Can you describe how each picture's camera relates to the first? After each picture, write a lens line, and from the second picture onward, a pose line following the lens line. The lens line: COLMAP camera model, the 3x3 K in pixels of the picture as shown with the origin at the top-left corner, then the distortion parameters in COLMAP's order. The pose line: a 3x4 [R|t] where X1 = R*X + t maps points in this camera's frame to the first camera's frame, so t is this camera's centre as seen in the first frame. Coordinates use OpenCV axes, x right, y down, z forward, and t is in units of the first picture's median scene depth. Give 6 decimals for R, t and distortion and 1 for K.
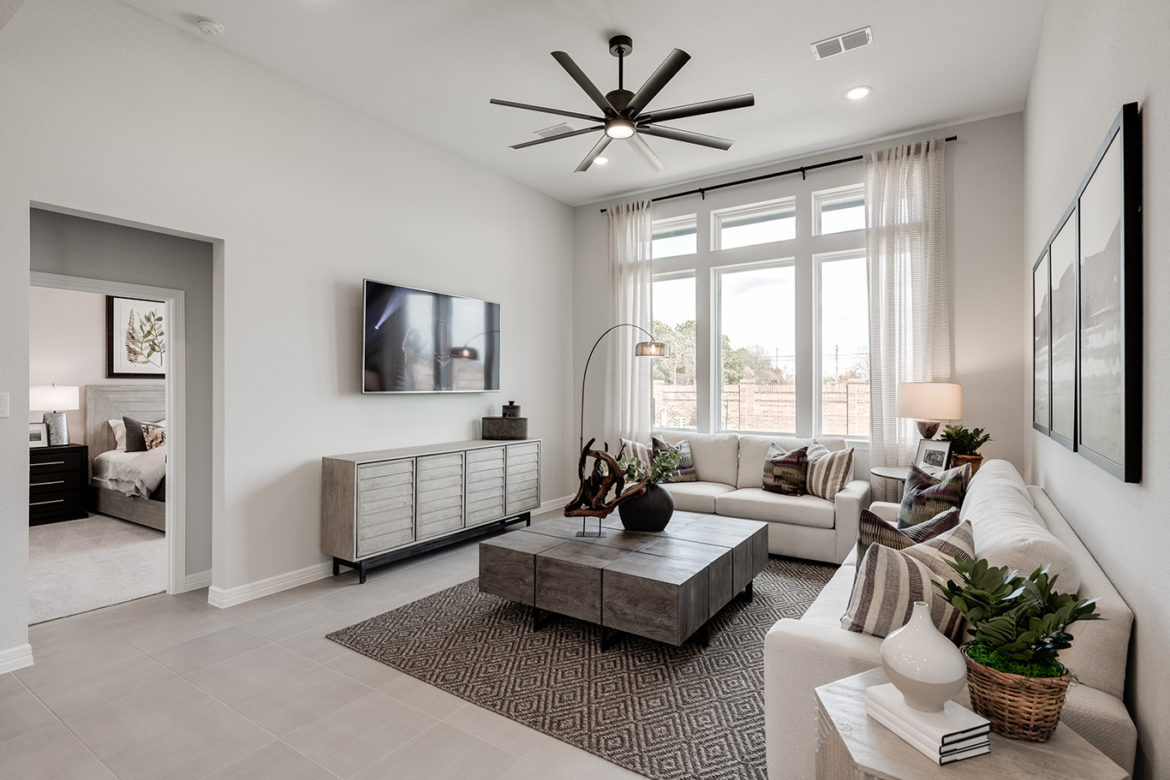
lens RADIAL K [[571.4, 0, 586.4], [0, 571.4, 389.8], [0, 0, 1]] dist [-0.000673, -0.000299]
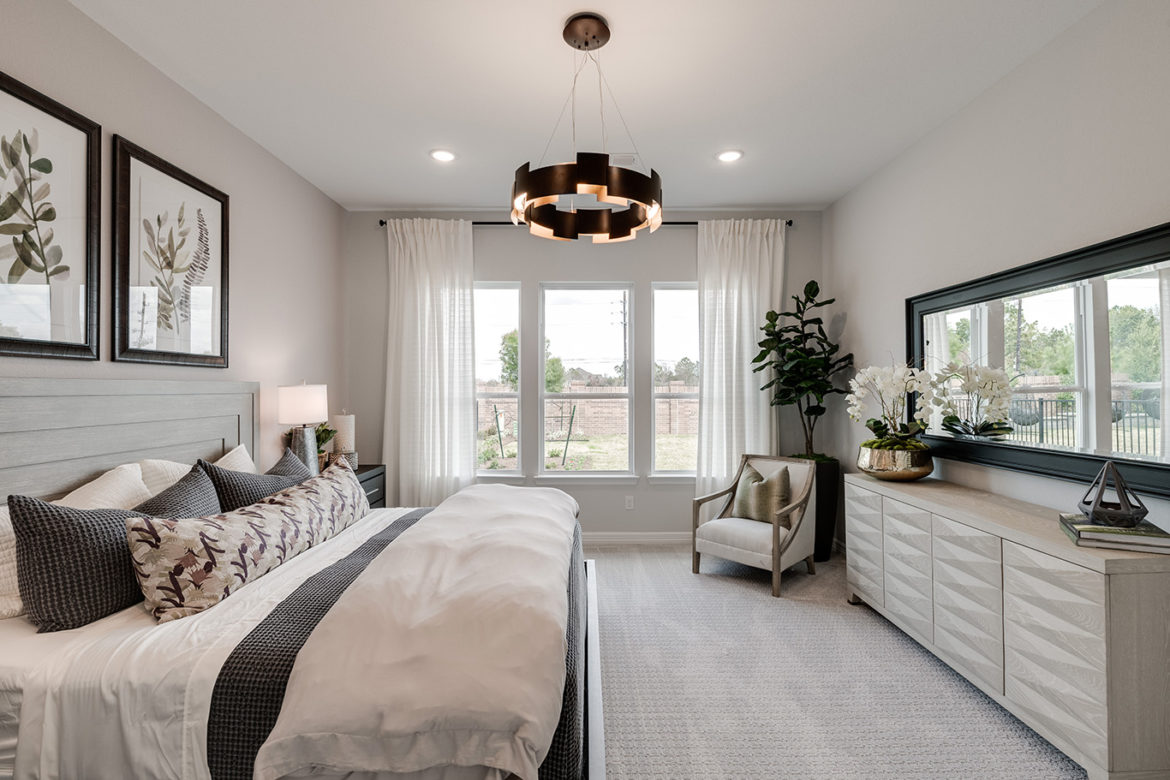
lens RADIAL K [[542.9, 0, 587.9], [0, 542.9, 391.8], [0, 0, 1]] dist [0.000477, -0.003949]
pose [[0.829897, -0.002528, 0.557912, -0.739063], [0.002361, 0.999997, 0.001019, -0.000195], [-0.557912, 0.000471, 0.829900, 0.654920]]
